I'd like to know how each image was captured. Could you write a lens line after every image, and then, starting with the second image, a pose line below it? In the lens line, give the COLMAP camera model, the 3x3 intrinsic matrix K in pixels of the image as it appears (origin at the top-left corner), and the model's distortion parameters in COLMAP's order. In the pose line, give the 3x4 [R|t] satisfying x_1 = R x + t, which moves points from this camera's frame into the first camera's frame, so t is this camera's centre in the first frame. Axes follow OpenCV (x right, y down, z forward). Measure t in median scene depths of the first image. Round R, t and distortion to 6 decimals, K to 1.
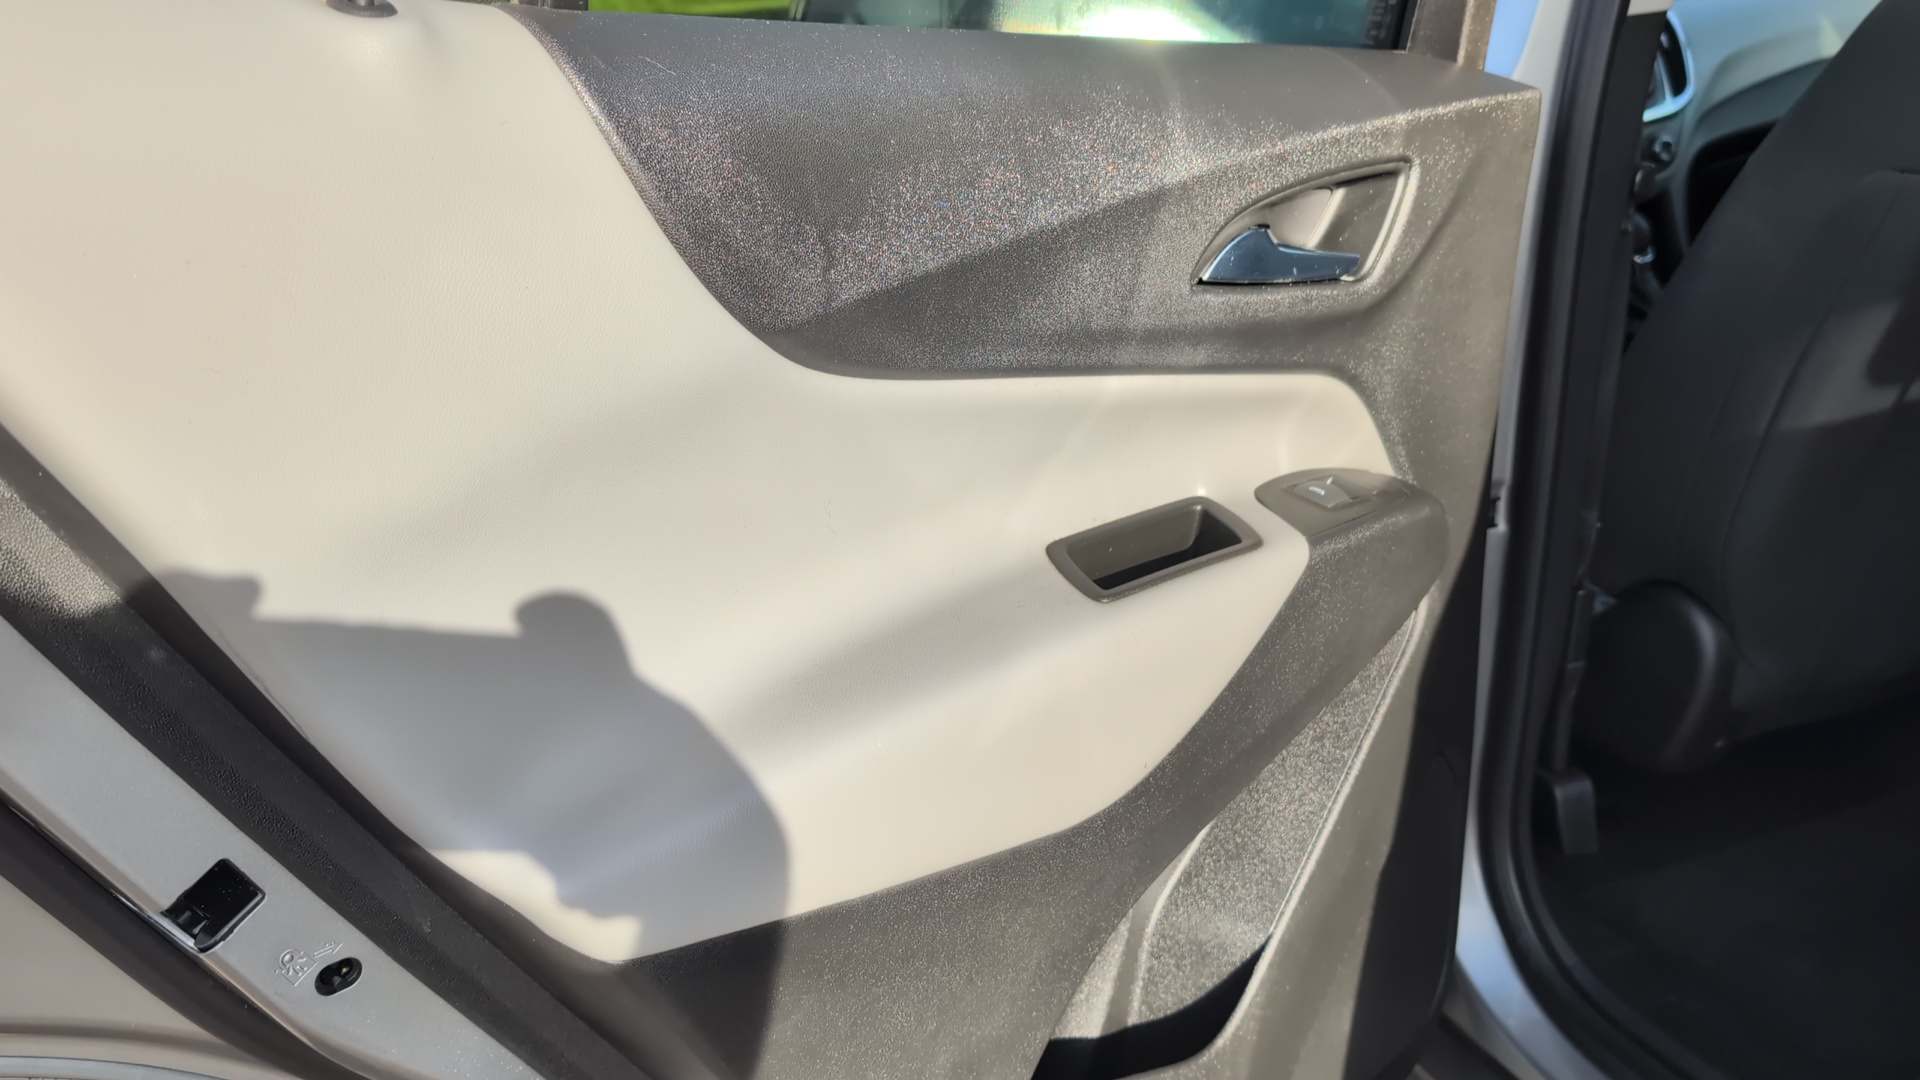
lens RADIAL K [[1591.5, 0, 977.9], [0, 1591.5, 539.2], [0, 0, 1]] dist [0.025410, -0.039689]
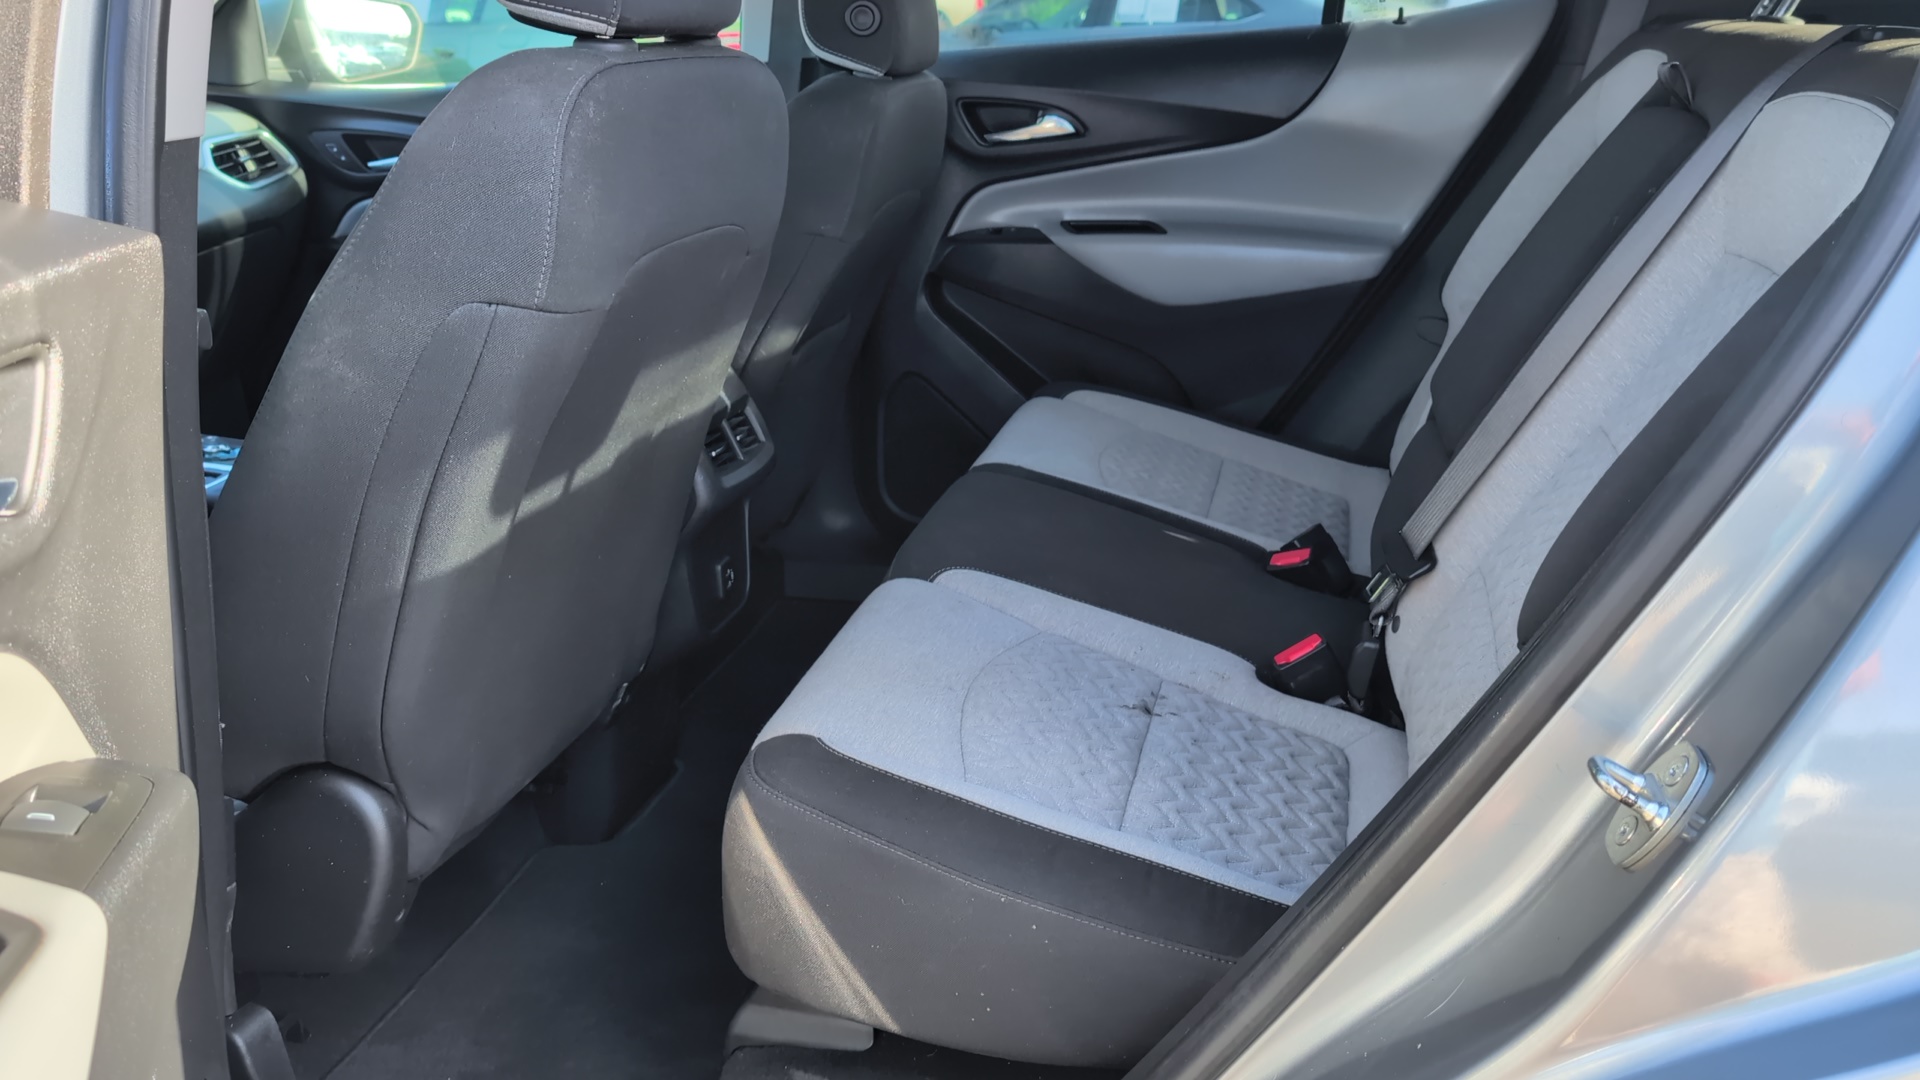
lens RADIAL K [[1591.5, 0, 977.9], [0, 1591.5, 539.2], [0, 0, 1]] dist [0.025410, -0.039689]
pose [[0.553407, -0.186132, 0.811847, -0.091970], [0.241852, 0.968625, 0.057215, -0.082992], [-0.797025, 0.164683, 0.581060, 0.241145]]
